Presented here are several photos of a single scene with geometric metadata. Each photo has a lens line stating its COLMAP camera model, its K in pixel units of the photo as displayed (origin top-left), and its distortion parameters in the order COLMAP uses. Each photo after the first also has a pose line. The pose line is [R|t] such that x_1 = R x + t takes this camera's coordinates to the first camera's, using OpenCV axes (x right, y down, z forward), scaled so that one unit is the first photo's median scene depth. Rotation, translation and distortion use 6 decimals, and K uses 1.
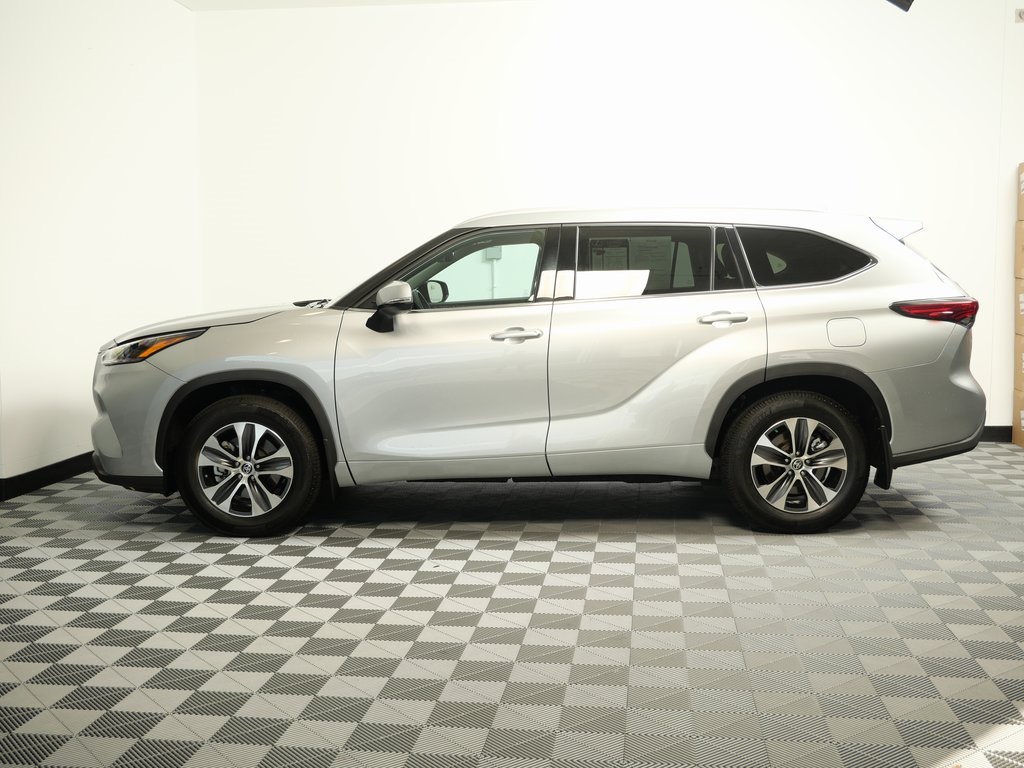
lens RADIAL K [[1071.7, 0, 514.3], [0, 1071.7, 383.1], [0, 0, 1]] dist [-0.012516, 0.000000]
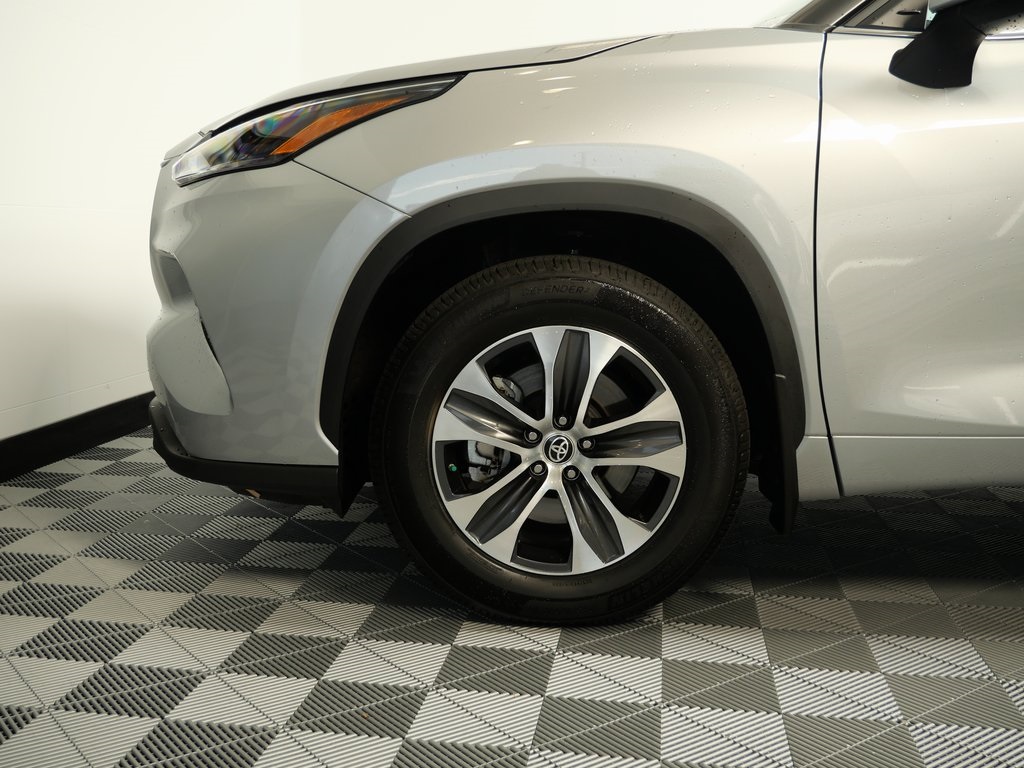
lens RADIAL K [[1071.7, 0, 509.9], [0, 1071.7, 385.5], [0, 0, 1]] dist [-0.012516, 0.000000]
pose [[0.999713, 0.015889, -0.017934, -0.261072], [-0.015069, 0.998875, 0.044962, 0.040471], [0.018628, -0.044679, 0.998828, 0.621340]]
